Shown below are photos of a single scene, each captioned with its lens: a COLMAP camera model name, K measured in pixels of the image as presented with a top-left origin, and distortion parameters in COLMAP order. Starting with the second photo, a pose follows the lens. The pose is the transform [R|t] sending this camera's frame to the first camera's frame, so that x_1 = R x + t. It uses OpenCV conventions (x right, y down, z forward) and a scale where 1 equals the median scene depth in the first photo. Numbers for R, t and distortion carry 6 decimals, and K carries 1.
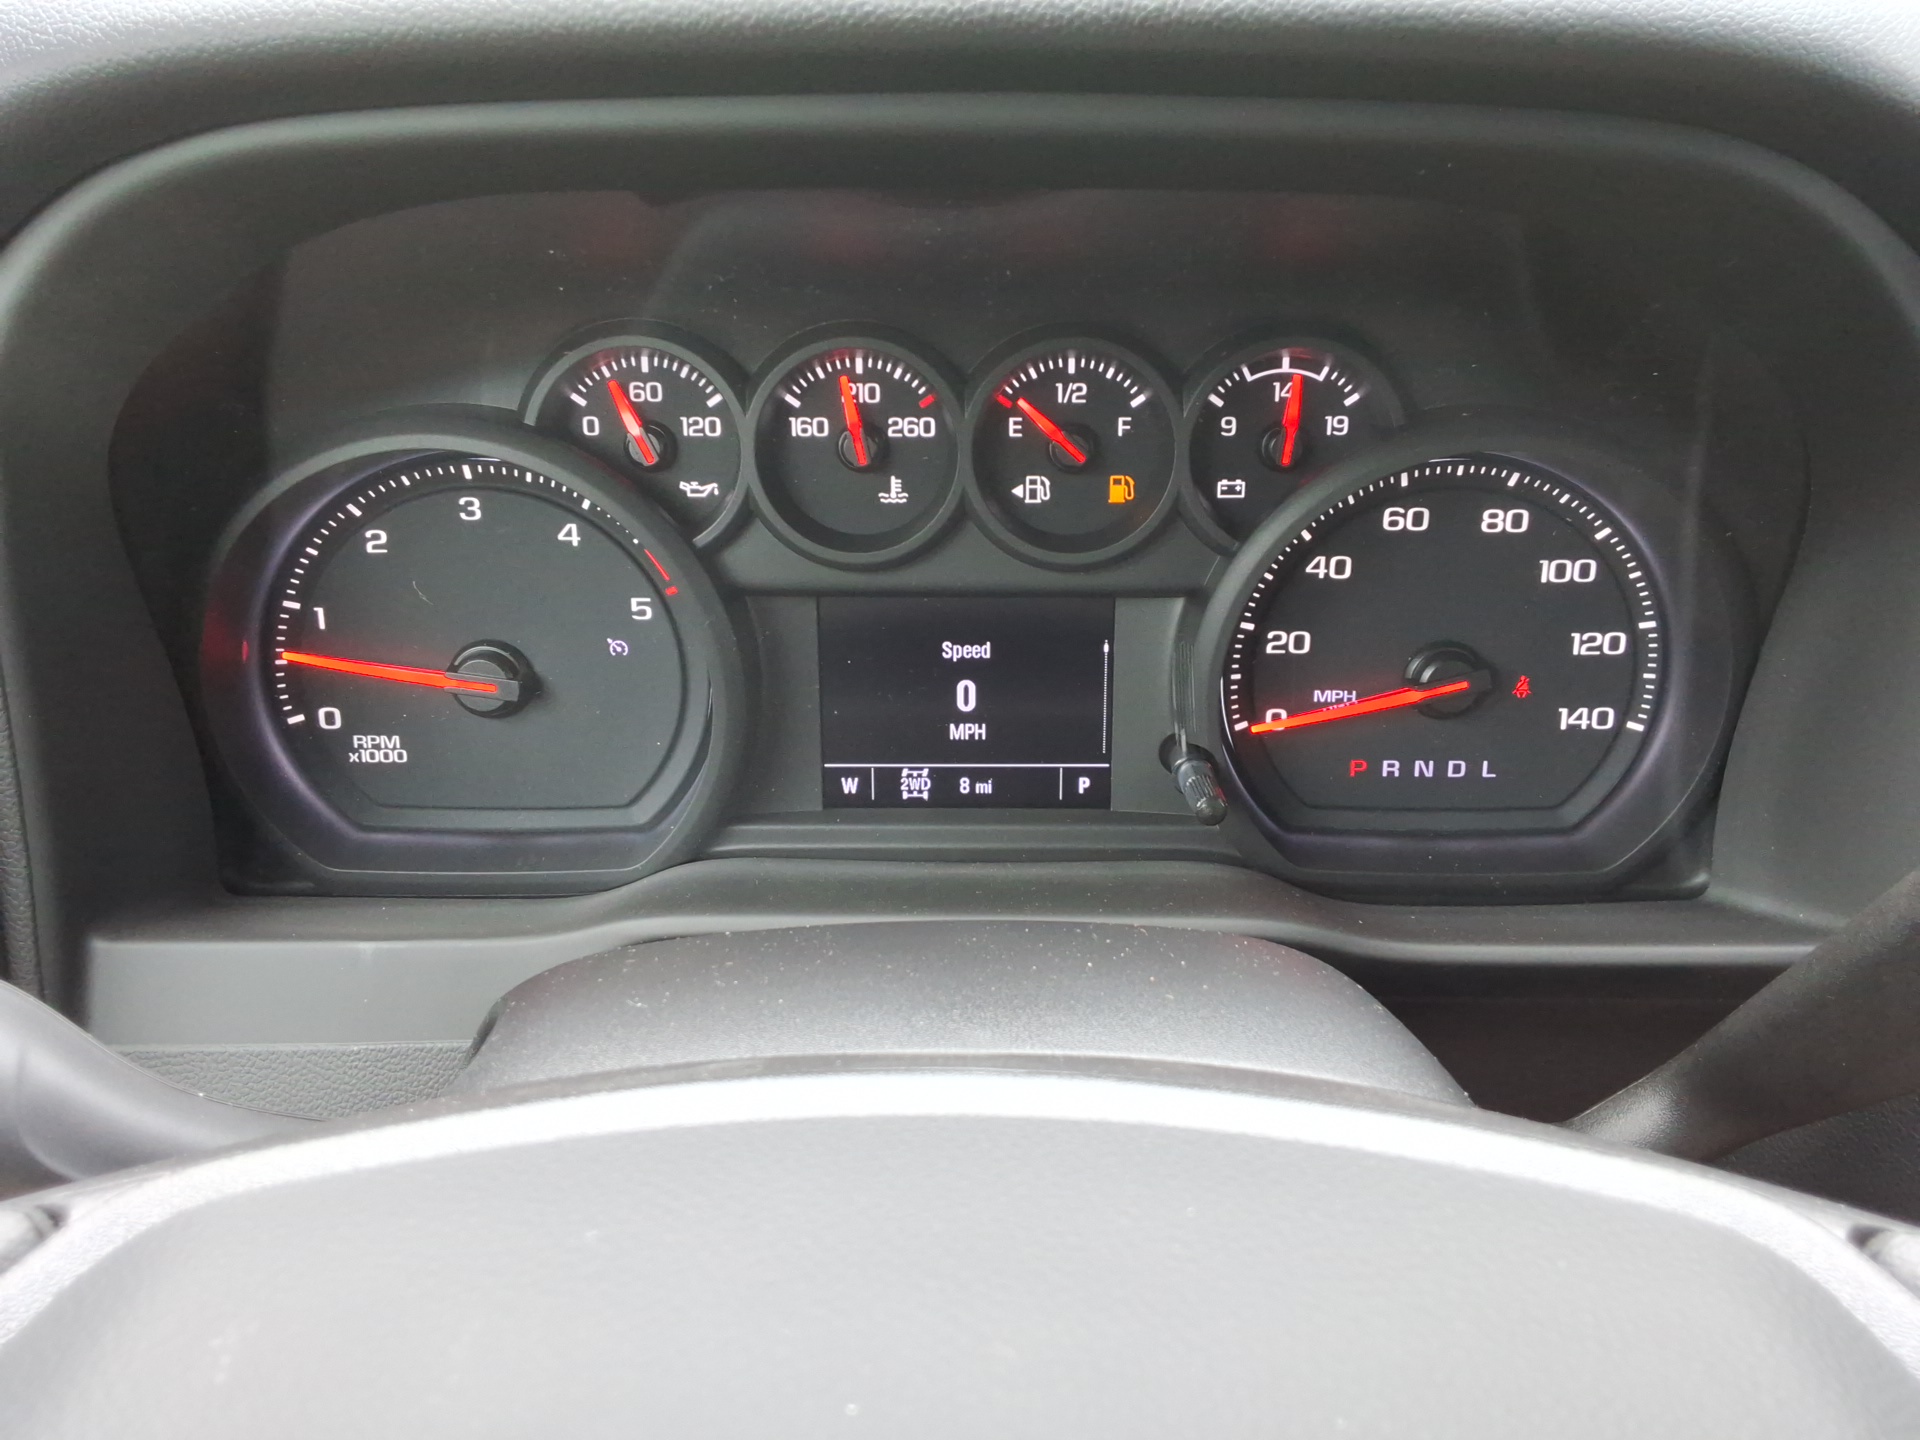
lens RADIAL K [[1573.0, 0, 974.3], [0, 1573.0, 718.4], [0, 0, 1]] dist [0.113760, -0.183594]
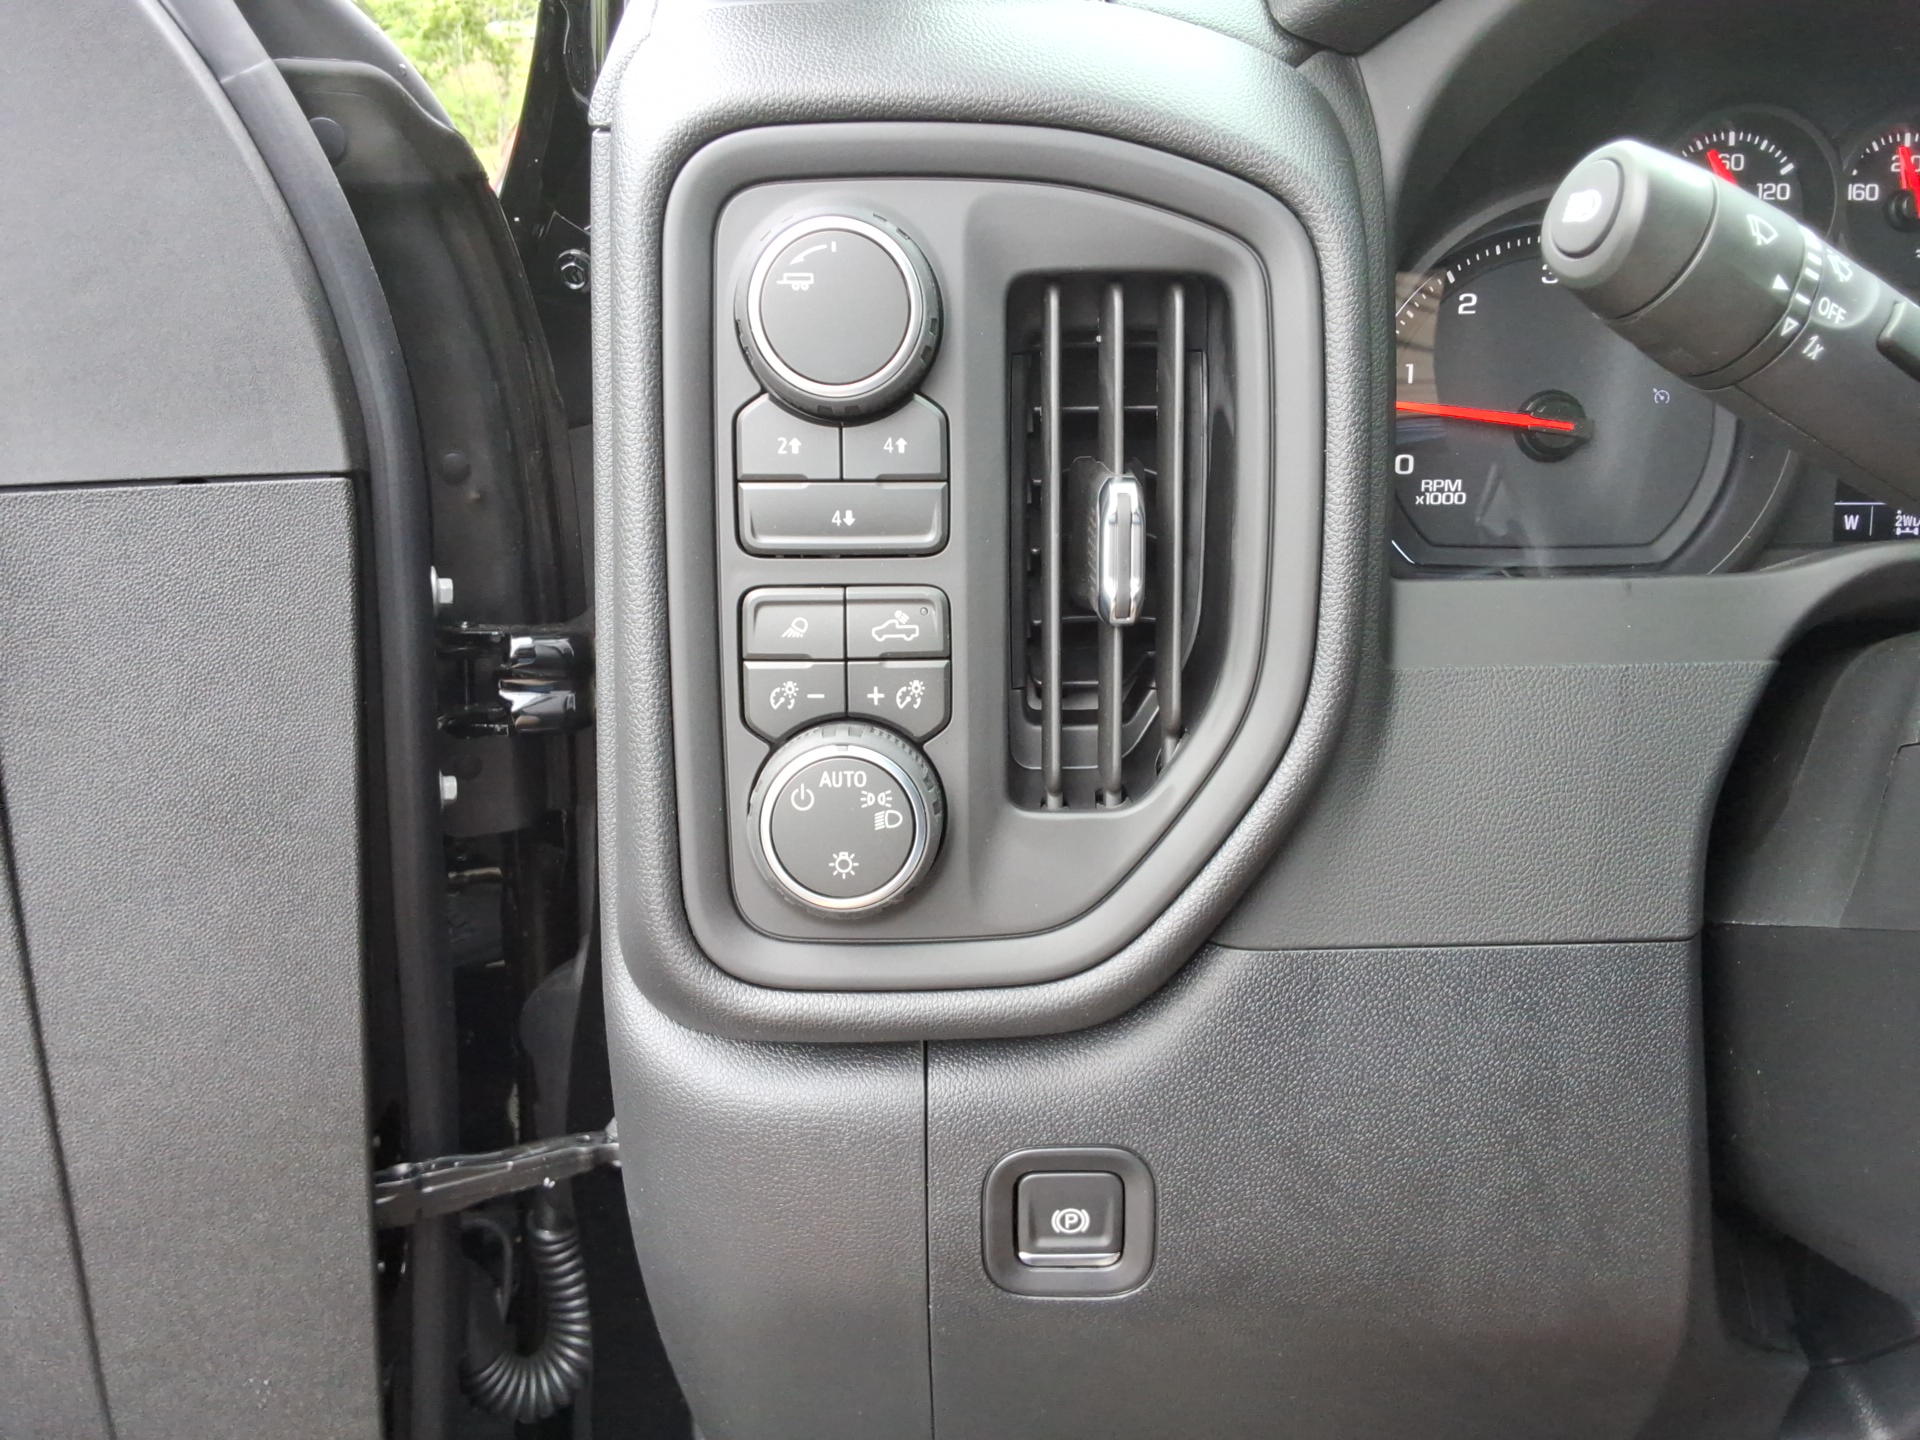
lens RADIAL K [[1595.9, 0, 960.0], [0, 1595.9, 720.0], [0, 0, 1]] dist [0.117054, -0.184509]
pose [[0.999889, -0.008467, 0.012219, -0.767004], [0.009831, 0.993171, -0.116254, 0.326925], [-0.011151, 0.116361, 0.993144, -0.137391]]
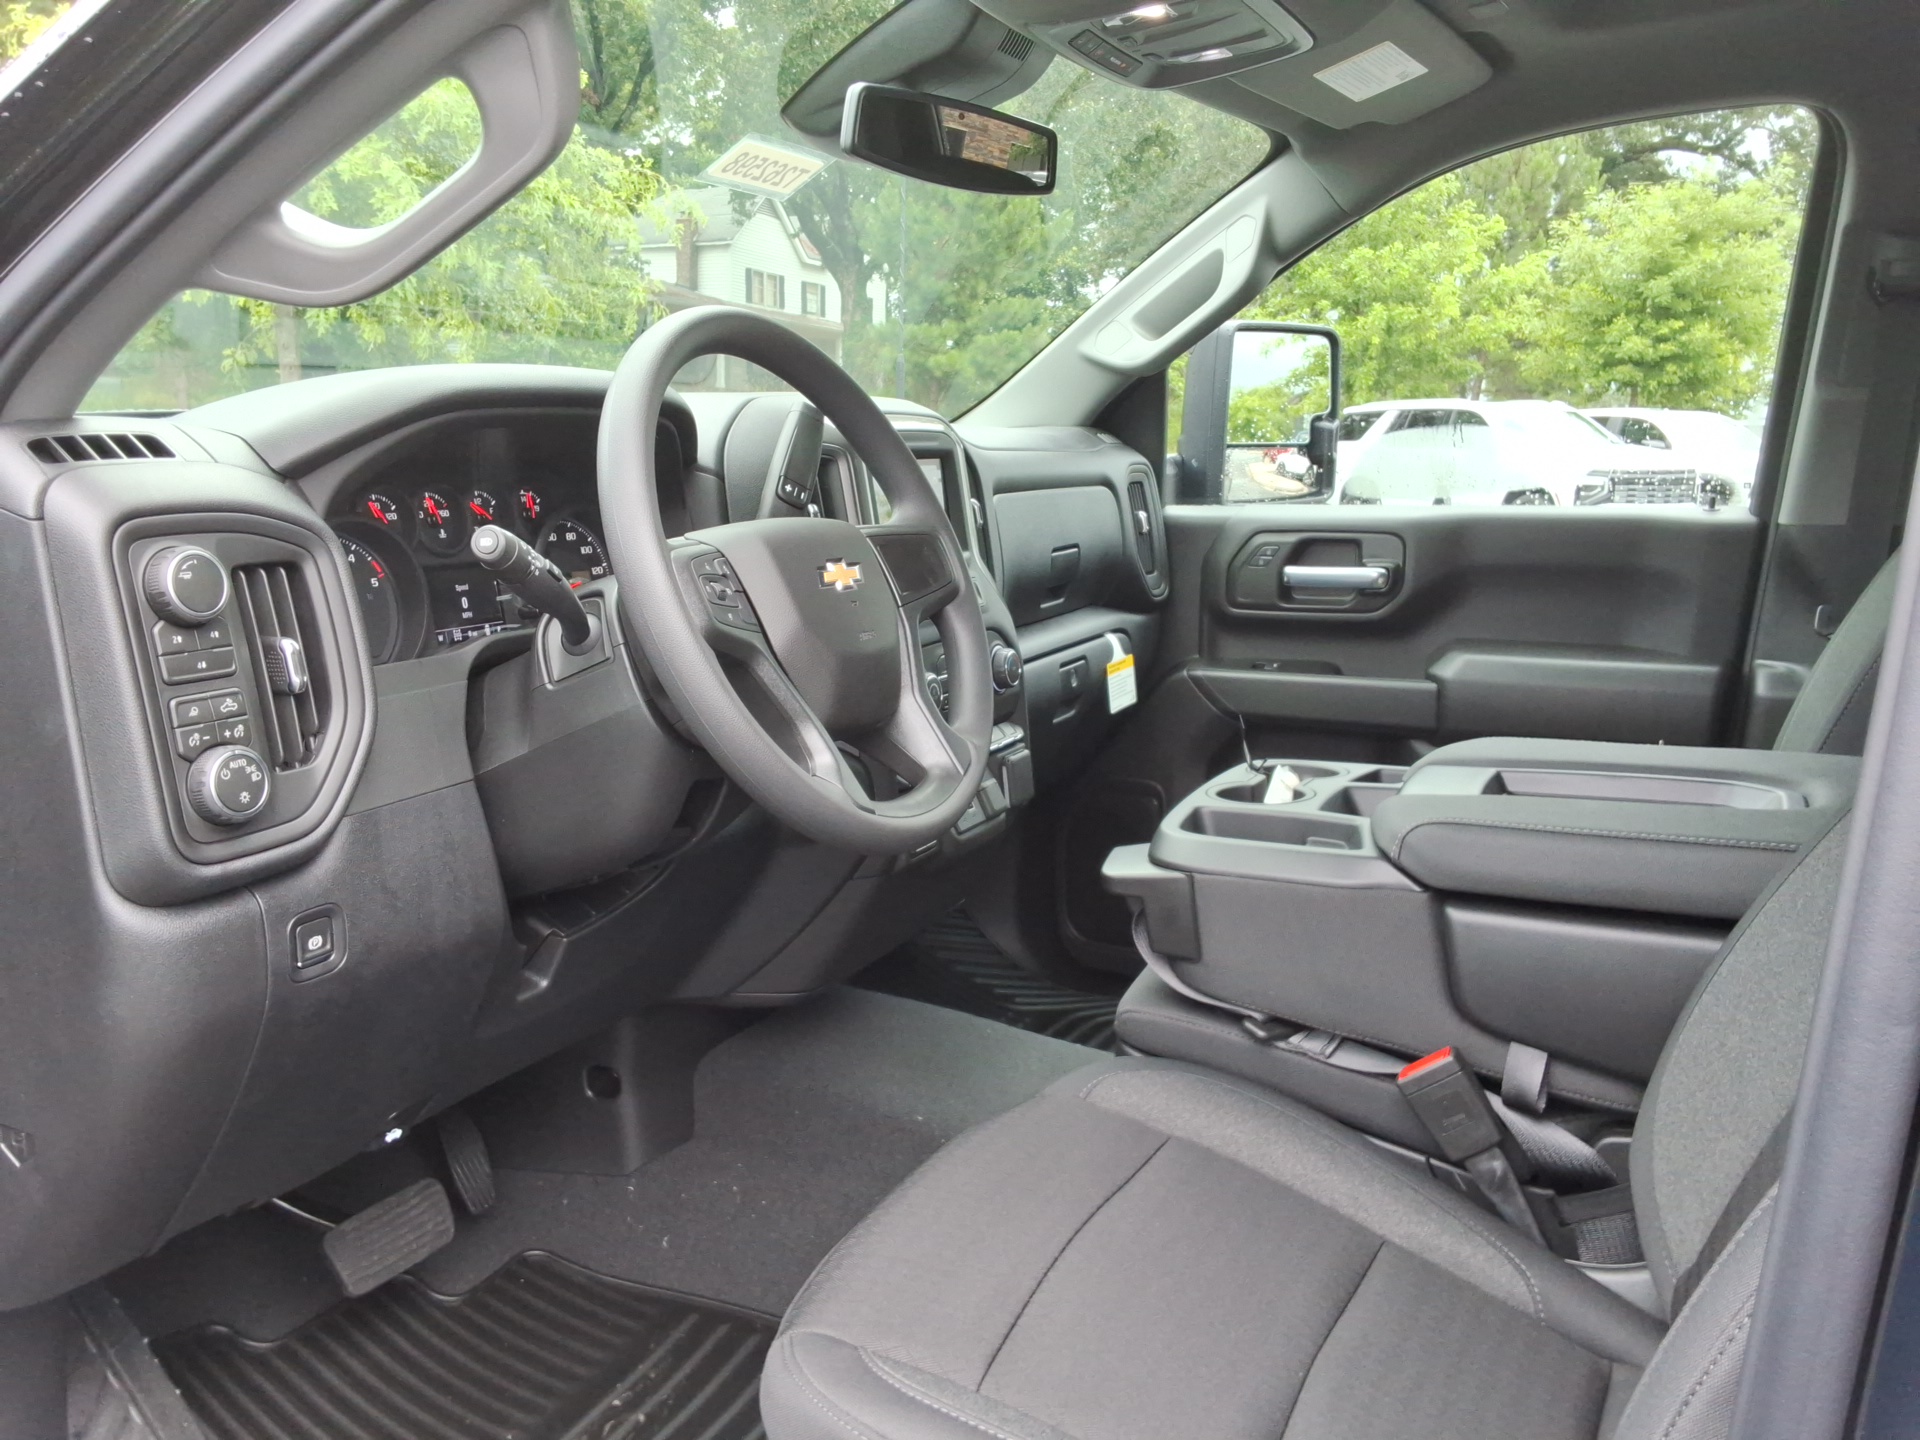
lens RADIAL K [[1552.9, 0, 980.0], [0, 1552.9, 718.6], [0, 0, 1]] dist [0.129107, -0.243298]
pose [[0.440253, -0.160721, 0.883372, -2.333925], [0.366301, 0.930402, -0.013279, 0.611991], [-0.819757, 0.329426, 0.468485, -1.179760]]
